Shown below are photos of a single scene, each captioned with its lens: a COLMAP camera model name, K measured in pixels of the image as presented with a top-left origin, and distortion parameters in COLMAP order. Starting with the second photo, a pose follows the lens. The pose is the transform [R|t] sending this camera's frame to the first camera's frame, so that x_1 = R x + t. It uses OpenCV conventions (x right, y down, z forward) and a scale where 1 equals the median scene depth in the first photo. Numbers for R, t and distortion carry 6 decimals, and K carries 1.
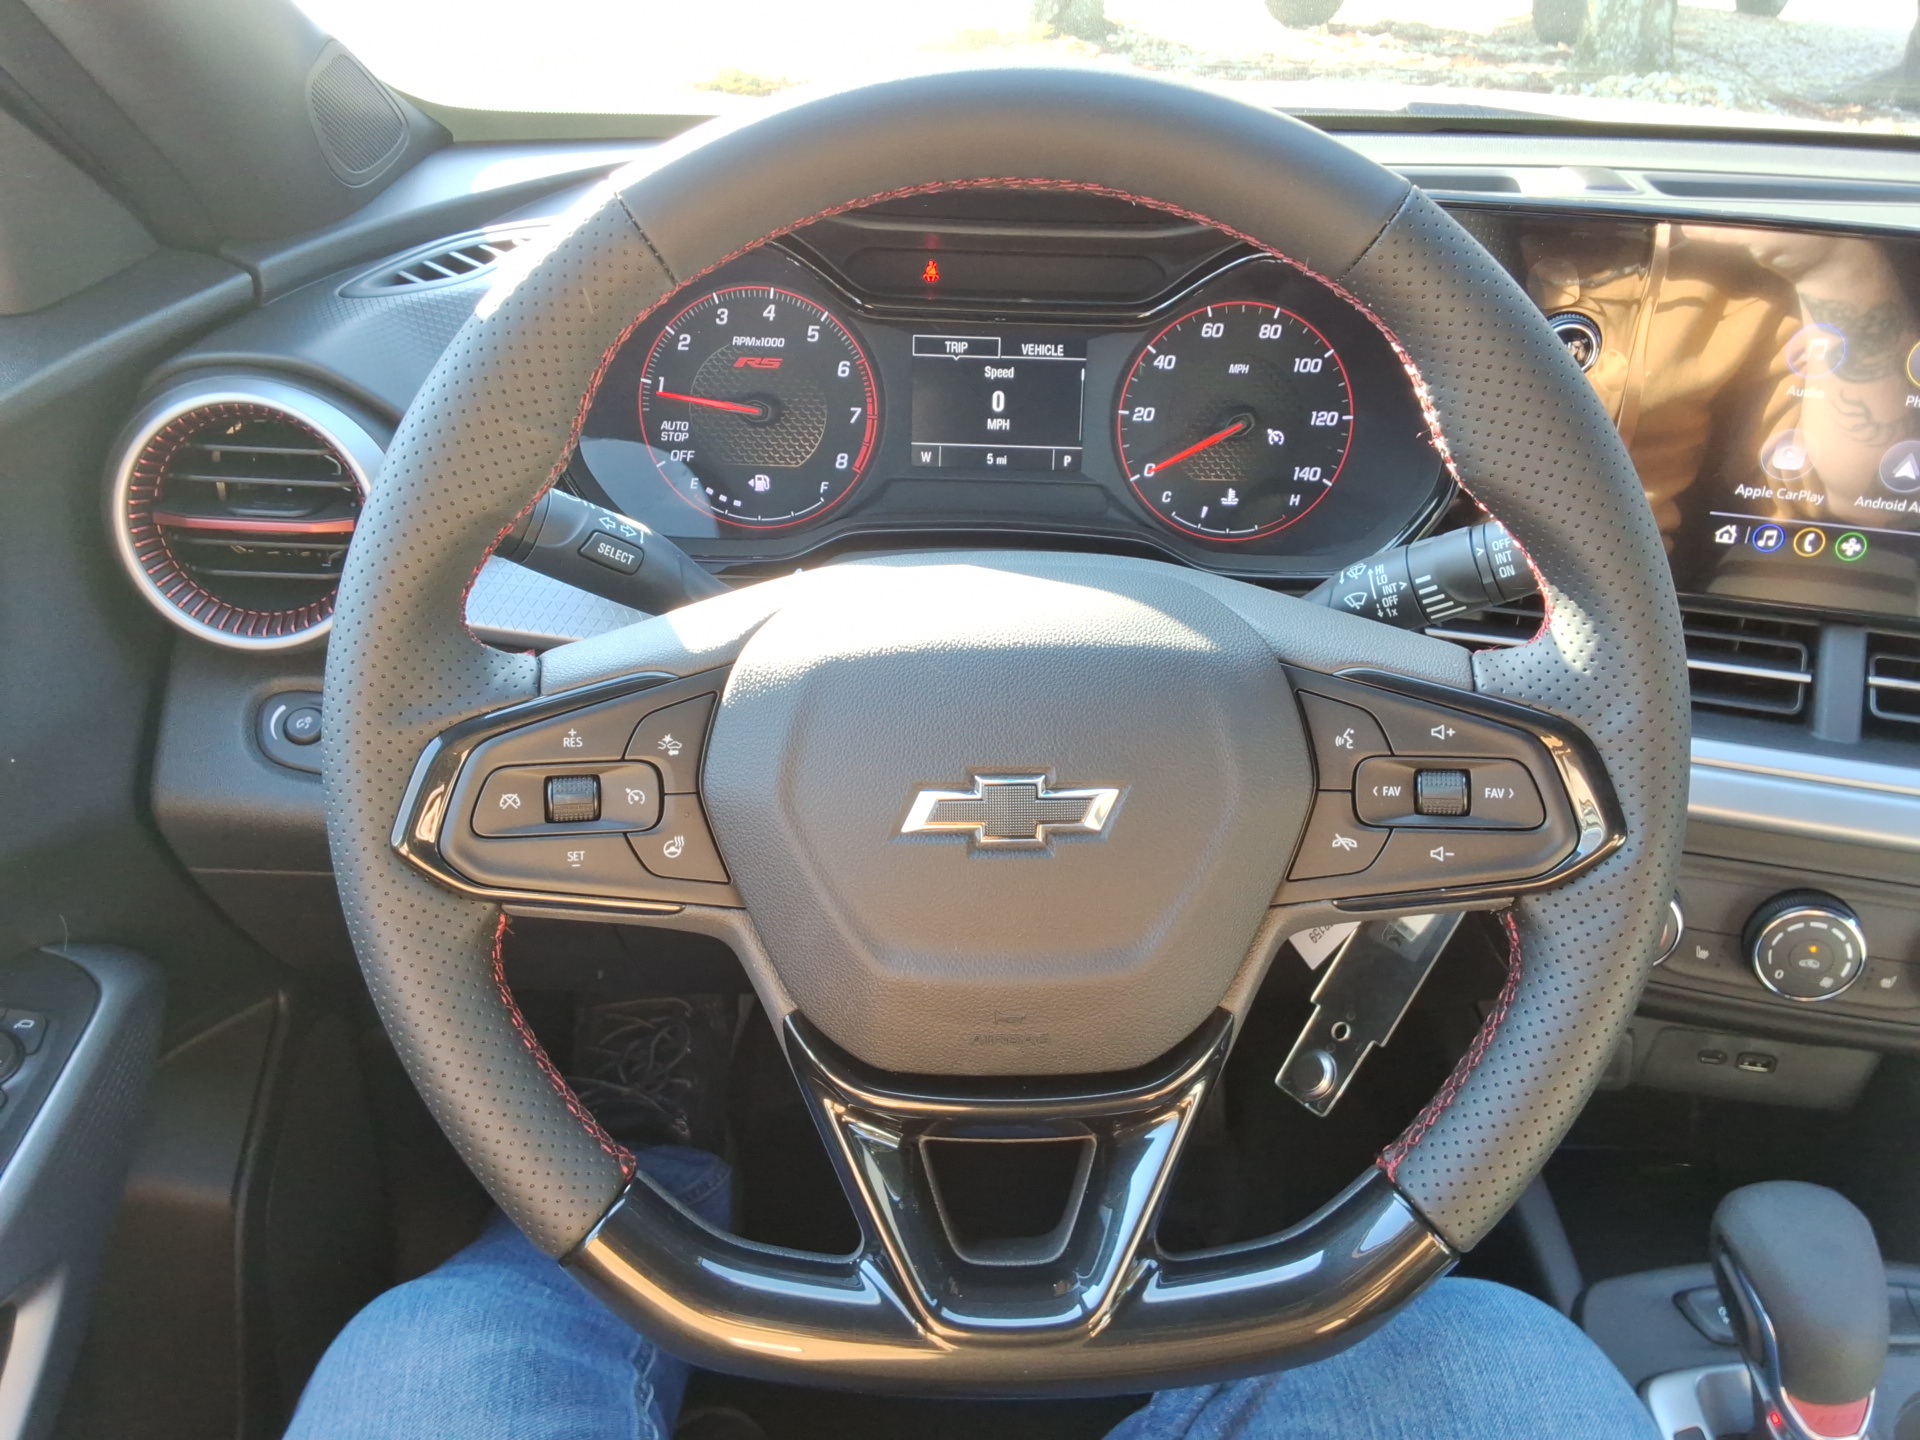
lens RADIAL K [[1550.3, 0, 968.7], [0, 1550.3, 720.5], [0, 0, 1]] dist [0.144324, -0.245391]
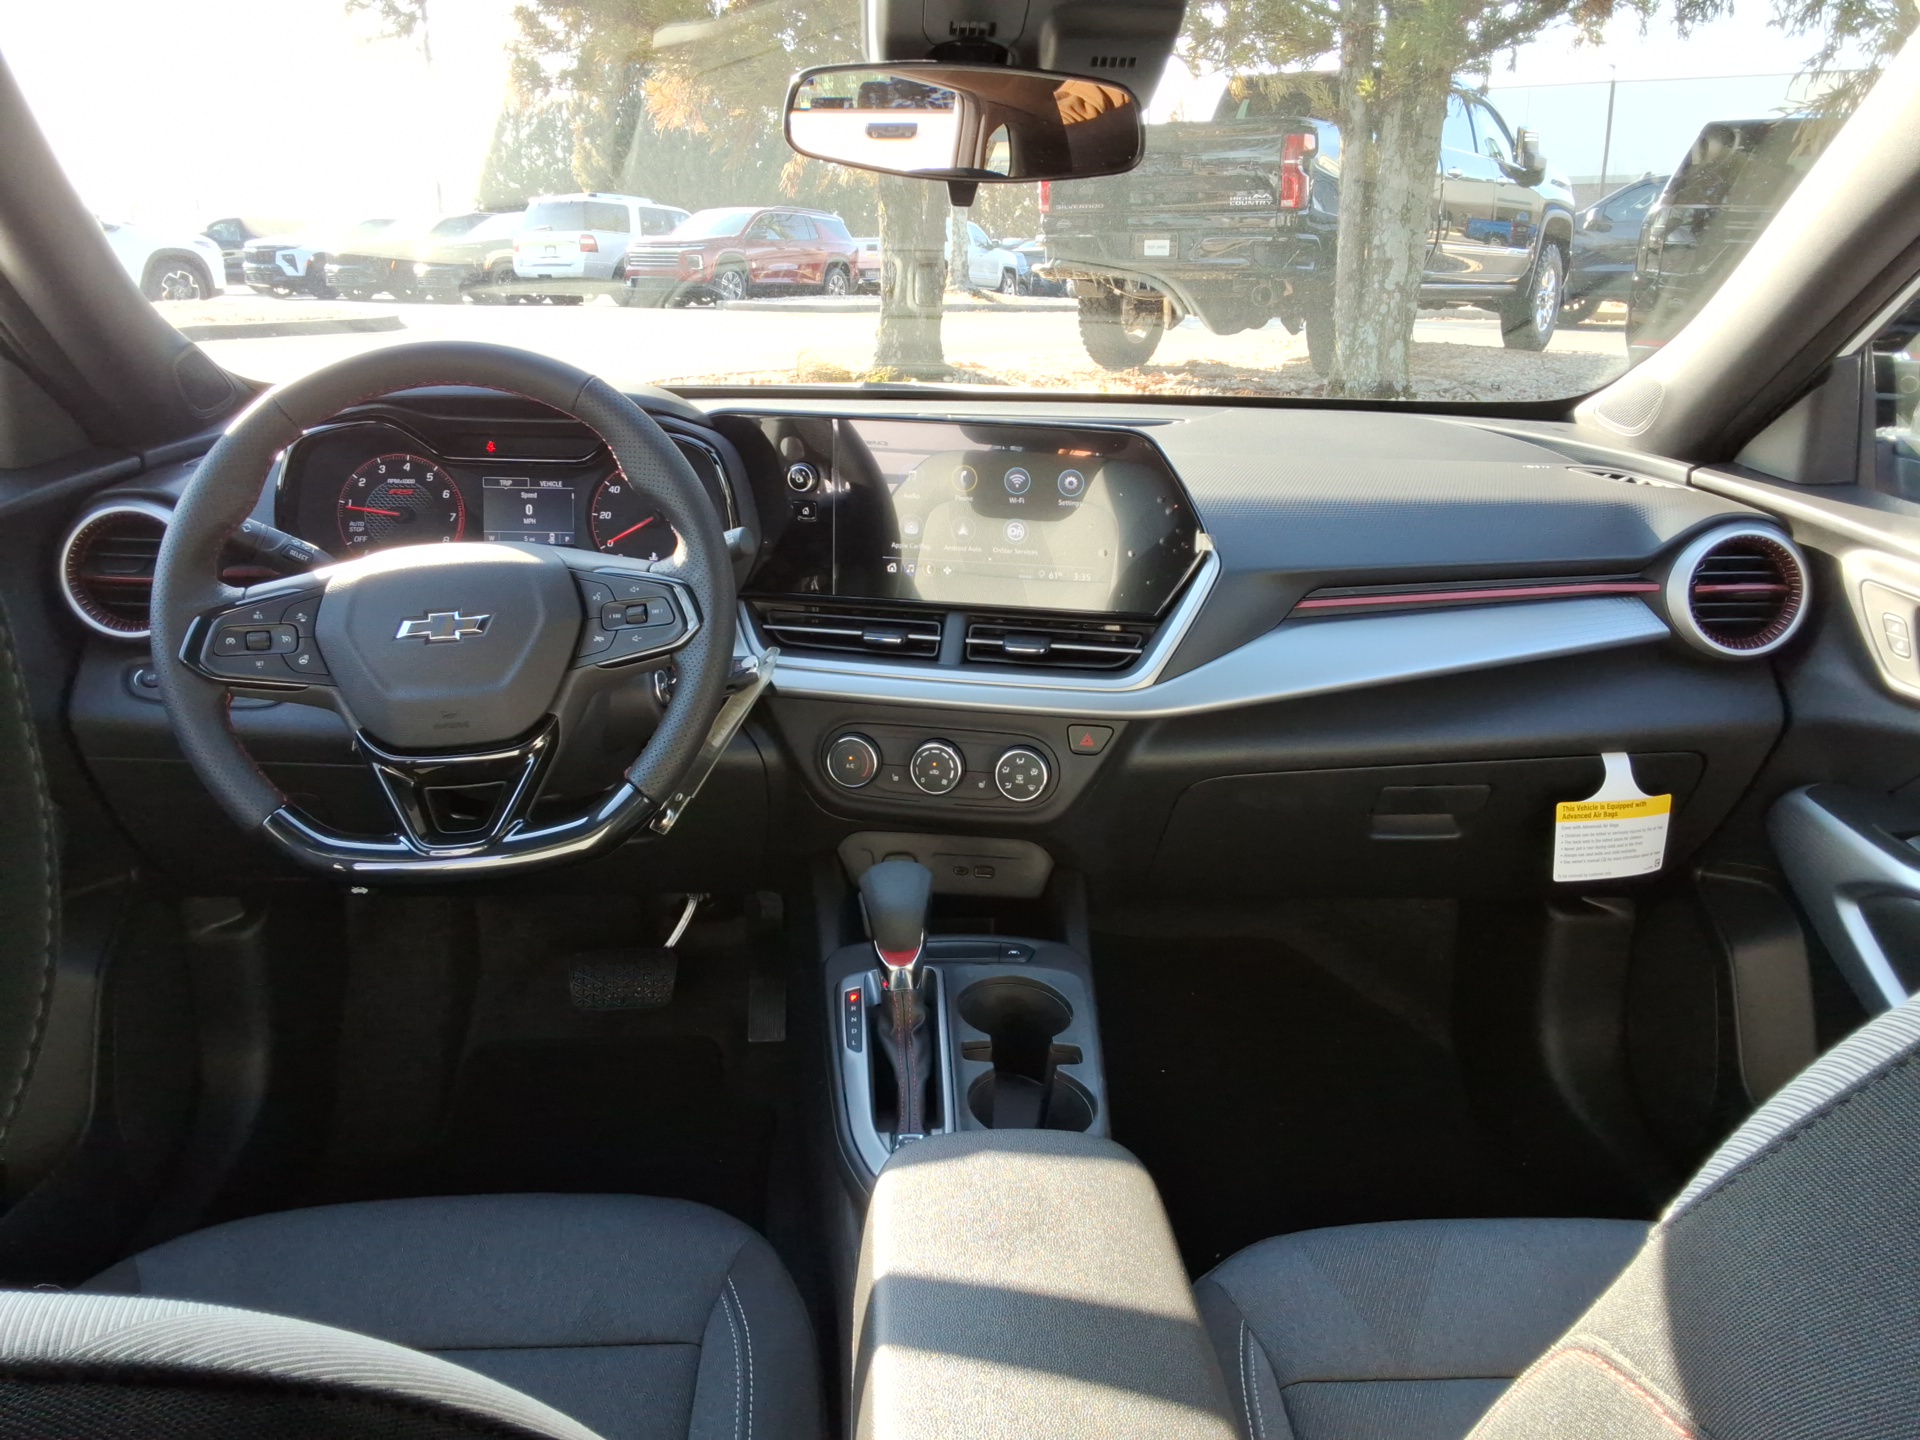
lens RADIAL K [[1550.3, 0, 968.7], [0, 1550.3, 720.5], [0, 0, 1]] dist [0.144324, -0.245391]
pose [[0.998658, -0.026667, 0.044405, 0.481972], [0.034930, 0.979743, -0.197190, 0.468201], [-0.038247, 0.198476, 0.979359, -0.907821]]
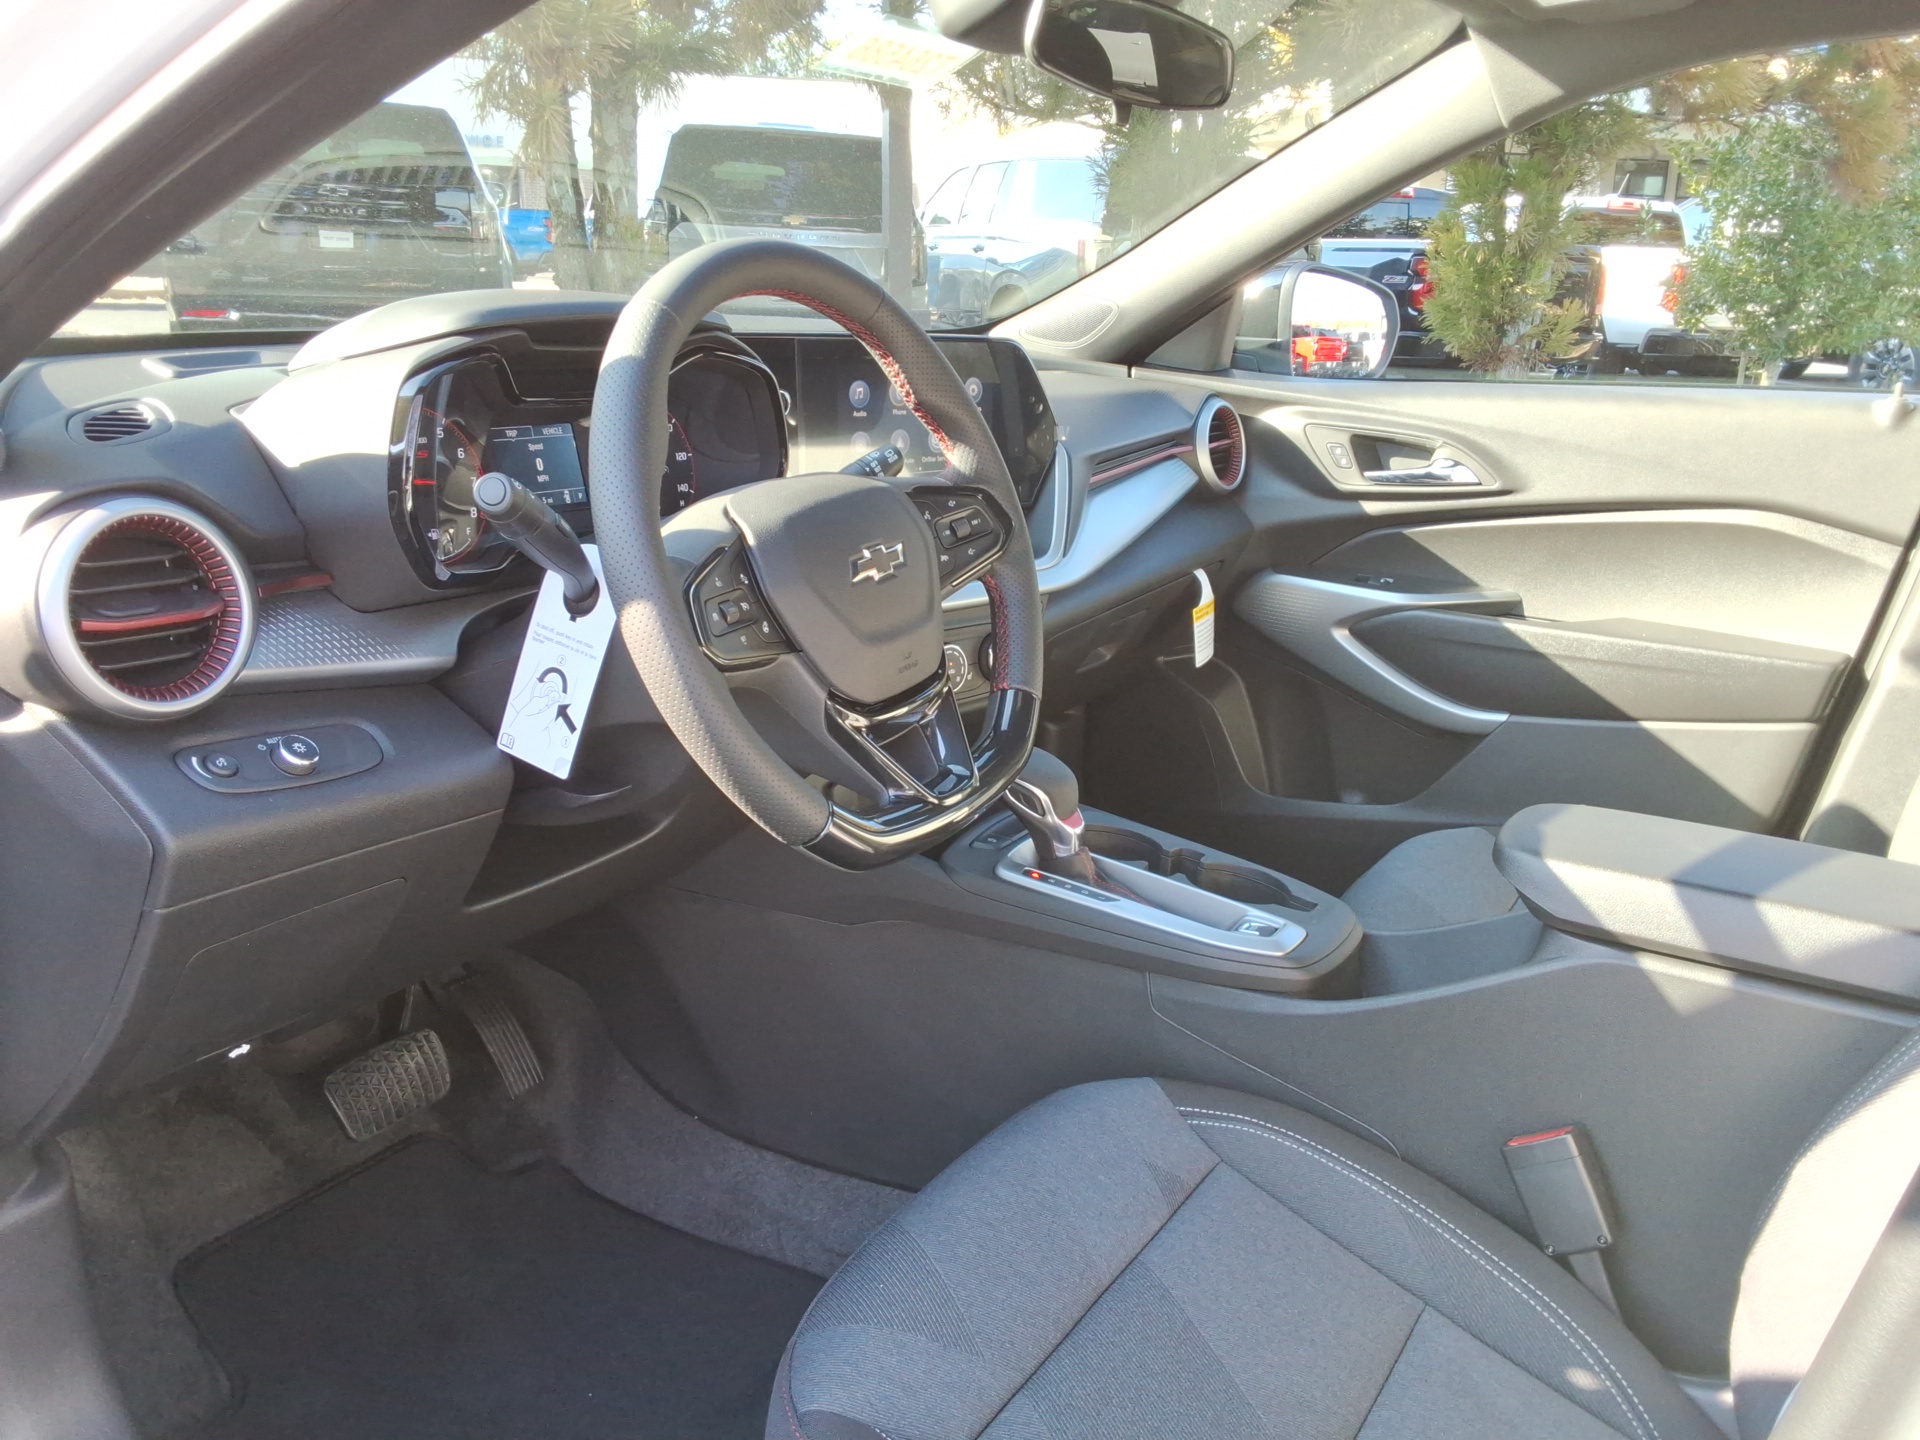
lens RADIAL K [[1550.3, 0, 968.7], [0, 1550.3, 720.5], [0, 0, 1]] dist [0.144324, -0.245391]
pose [[0.507769, -0.240641, 0.827202, -1.163673], [0.388829, 0.920847, 0.029204, 0.162166], [-0.768754, 0.306811, 0.561146, -0.158119]]
